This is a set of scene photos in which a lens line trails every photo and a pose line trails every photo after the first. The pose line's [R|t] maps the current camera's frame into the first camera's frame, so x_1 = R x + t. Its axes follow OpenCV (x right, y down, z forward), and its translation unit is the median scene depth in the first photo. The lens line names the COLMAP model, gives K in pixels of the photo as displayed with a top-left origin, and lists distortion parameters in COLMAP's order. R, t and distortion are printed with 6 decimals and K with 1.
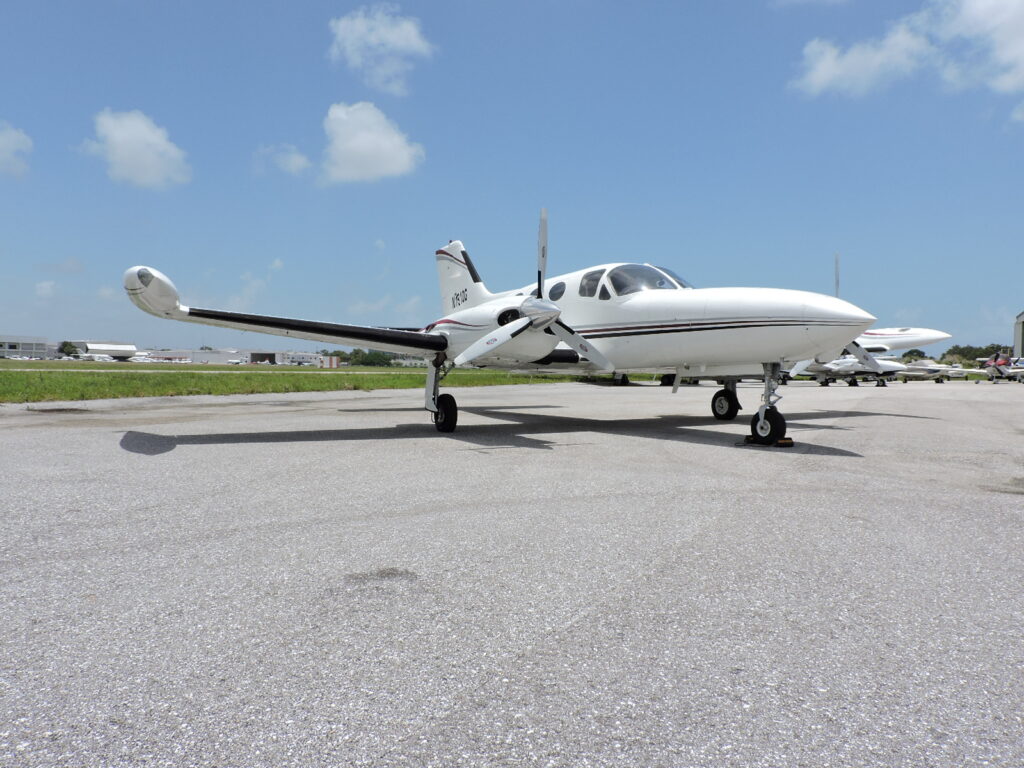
lens RADIAL K [[720.5, 0, 512.0], [0, 720.5, 384.0], [0, 0, 1]] dist [-0.000679, -0.003224]
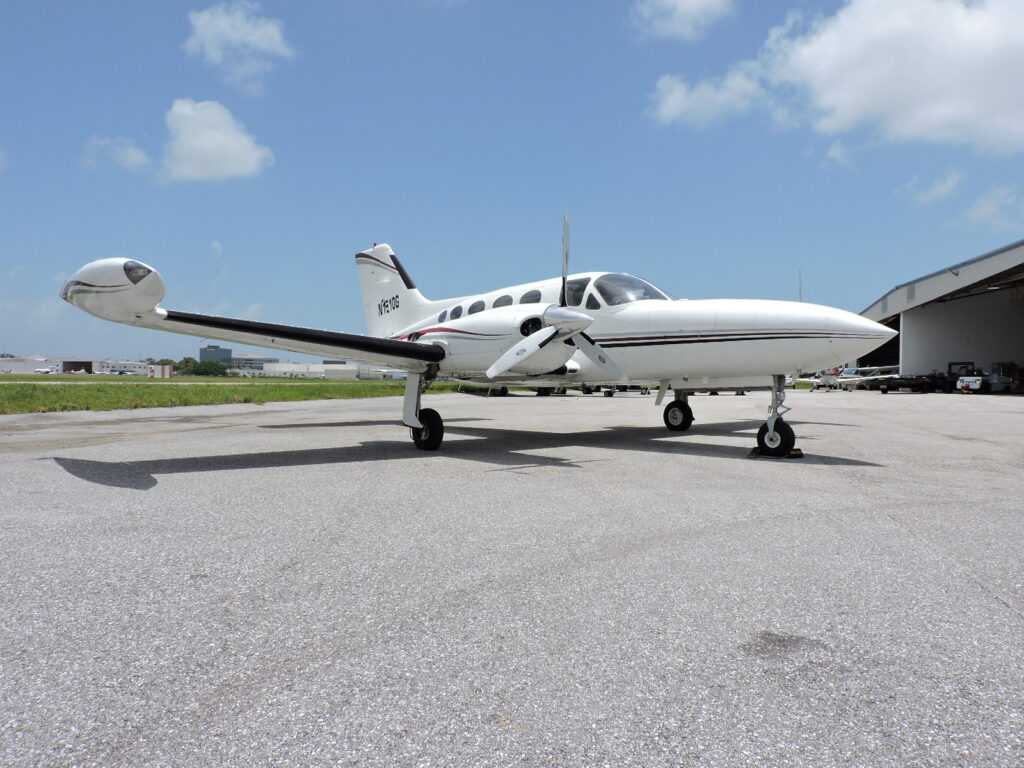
lens RADIAL K [[724.1, 0, 512.2], [0, 724.1, 352.6], [0, 0, 1]] dist [-0.026266, 0.000376]
pose [[0.977222, 0.005347, 0.212150, -0.112062], [0.006650, 0.998420, -0.055796, -0.003203], [-0.212113, 0.055936, 0.975643, 0.047212]]
